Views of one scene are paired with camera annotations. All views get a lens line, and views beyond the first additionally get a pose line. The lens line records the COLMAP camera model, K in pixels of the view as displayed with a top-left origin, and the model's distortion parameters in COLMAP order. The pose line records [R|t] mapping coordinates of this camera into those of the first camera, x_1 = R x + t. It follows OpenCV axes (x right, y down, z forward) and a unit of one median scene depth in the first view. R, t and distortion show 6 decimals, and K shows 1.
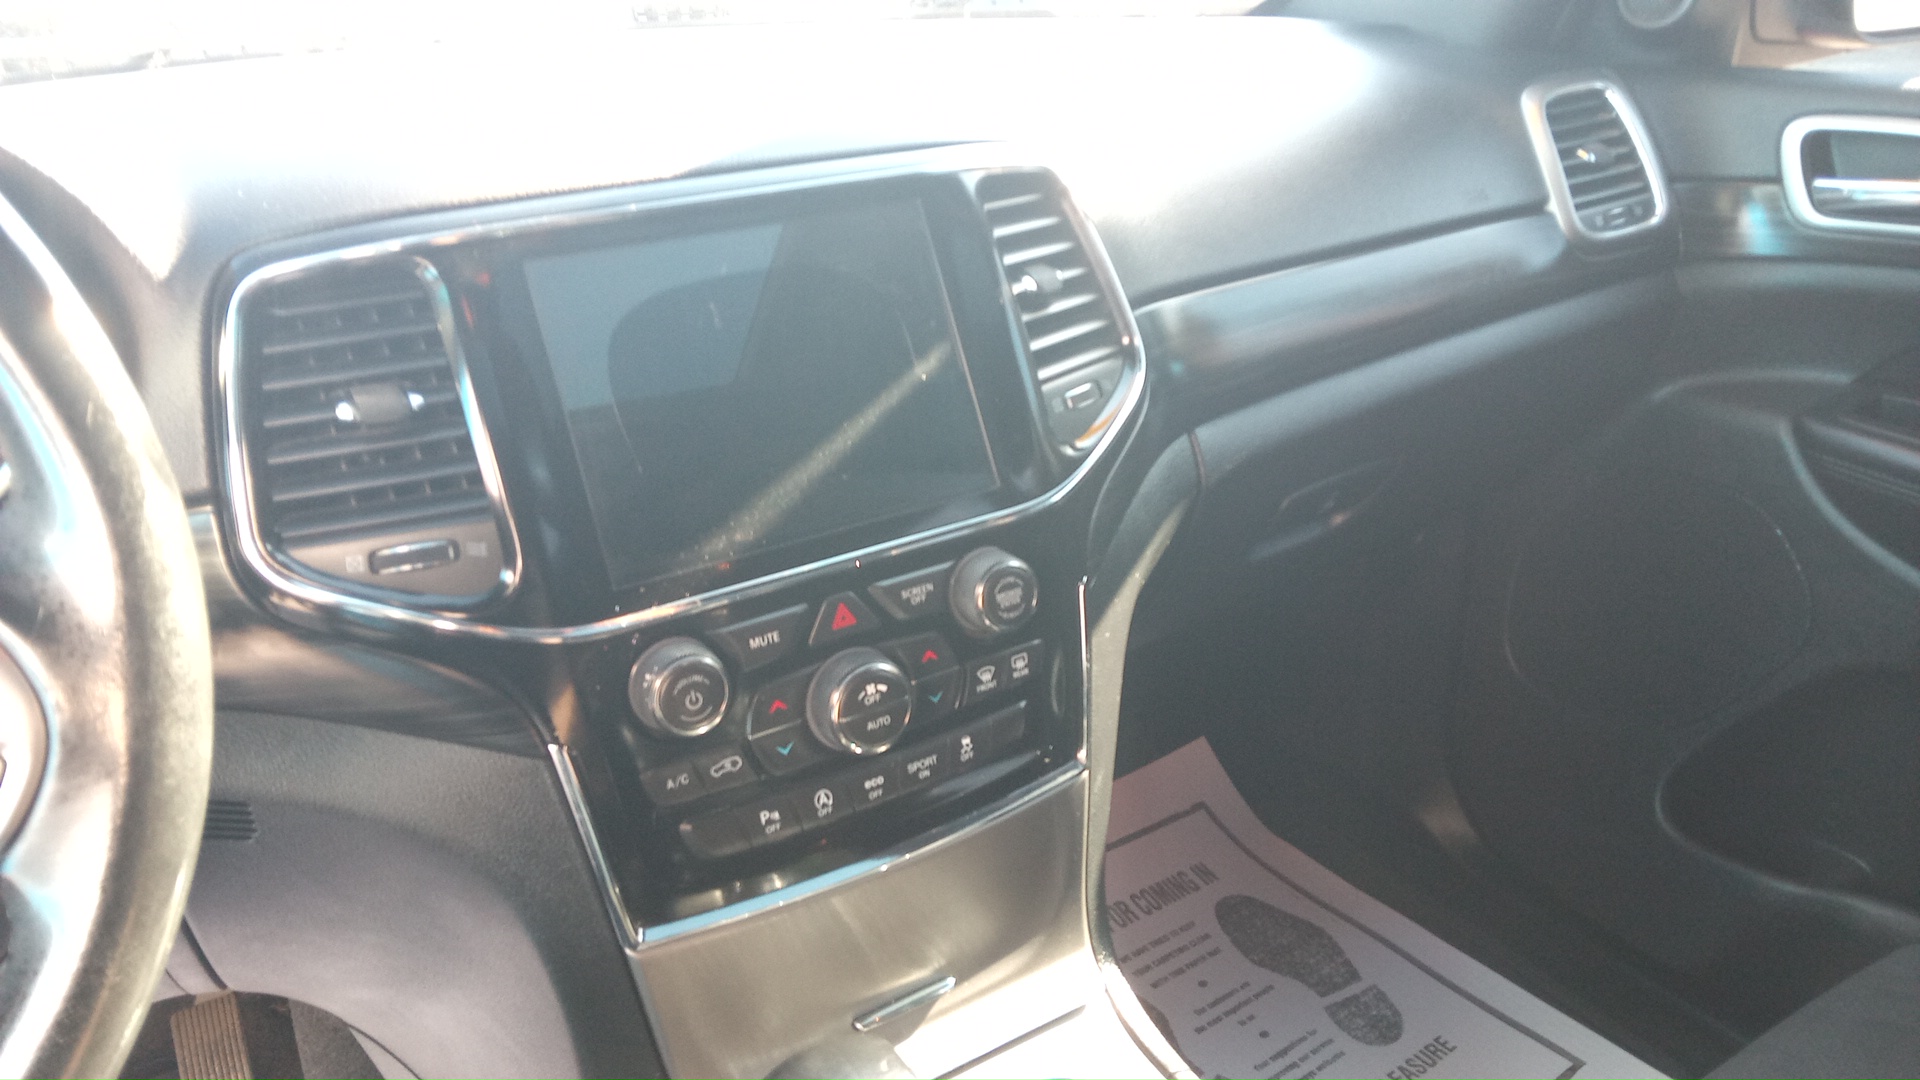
lens RADIAL K [[1365.9, 0, 971.3], [0, 1365.9, 551.5], [0, 0, 1]] dist [0.027062, -0.042428]
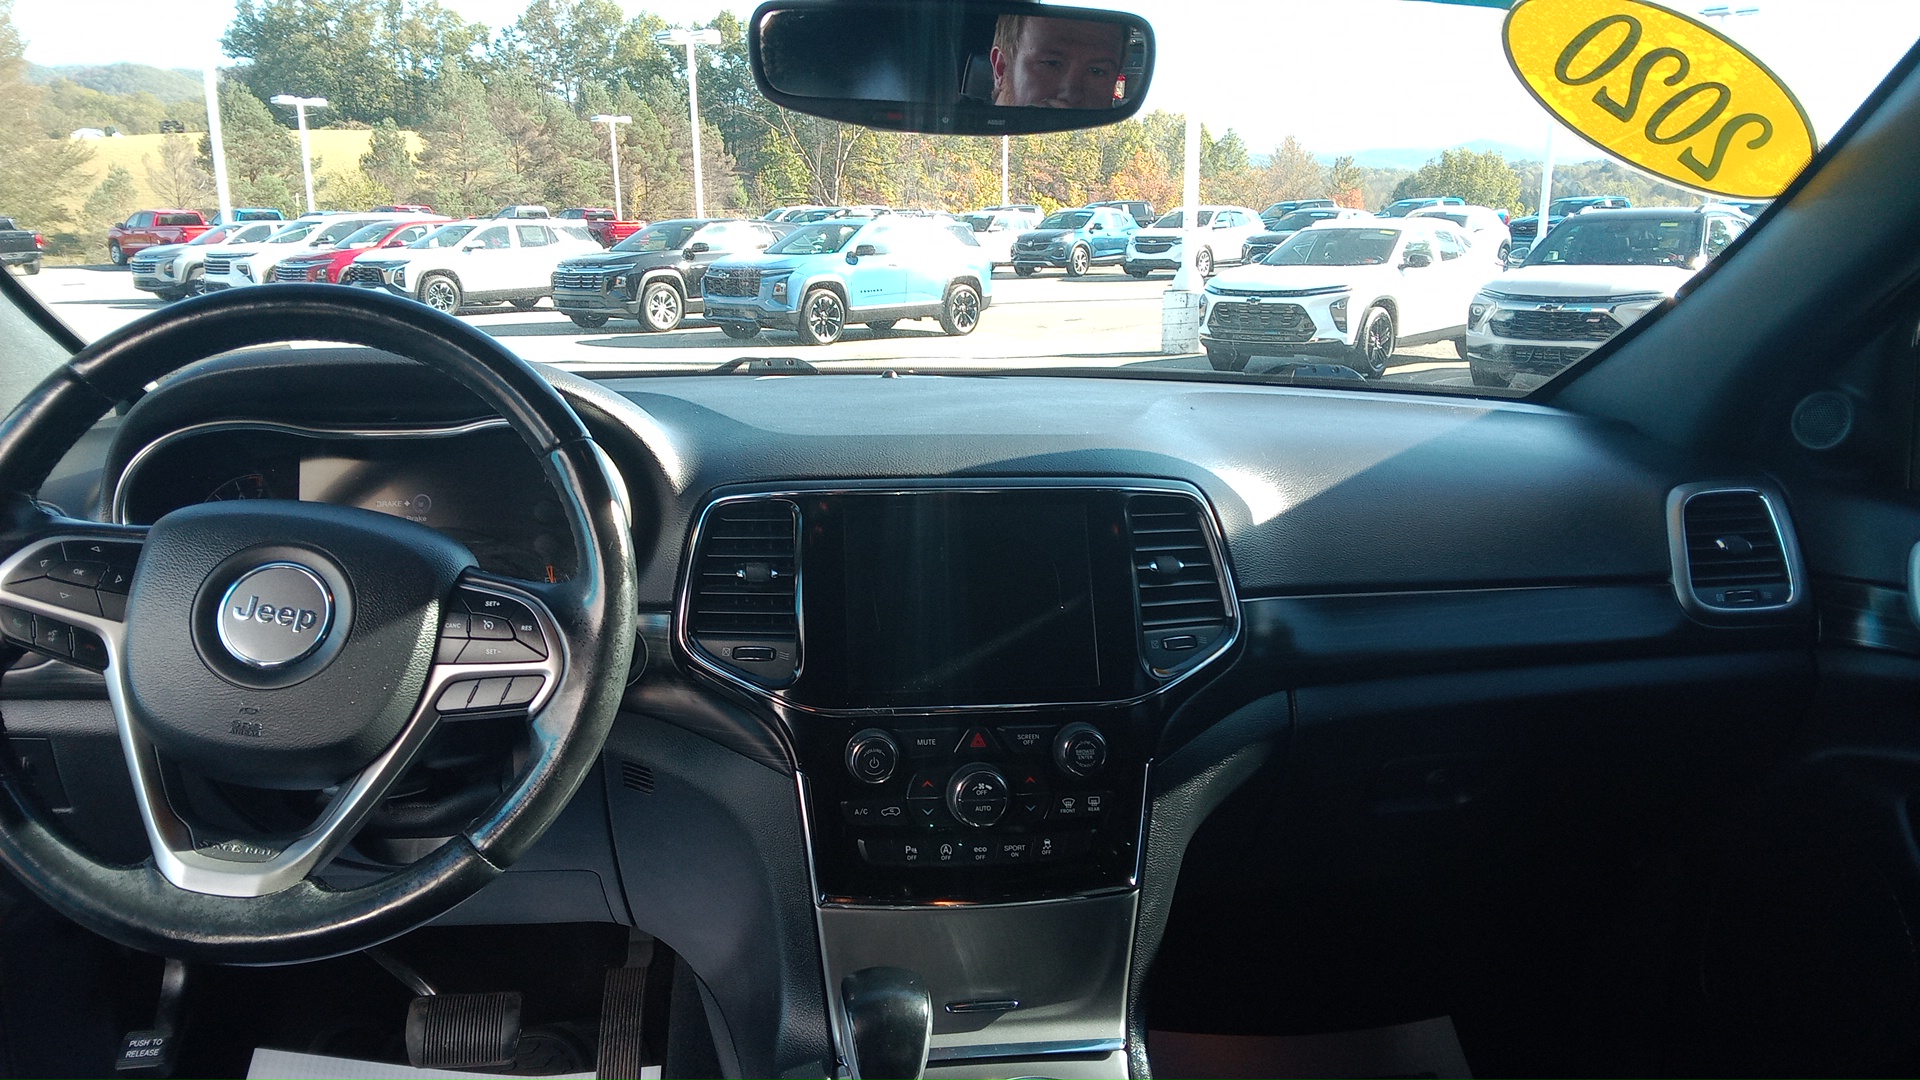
lens RADIAL K [[1365.9, 0, 953.4], [0, 1365.9, 580.1], [0, 0, 1]] dist [0.027062, -0.042428]
pose [[0.914515, 0.152793, -0.374590, 0.445037], [-0.215671, 0.967518, -0.131887, 0.079172], [0.342271, 0.201401, 0.917763, -0.542619]]
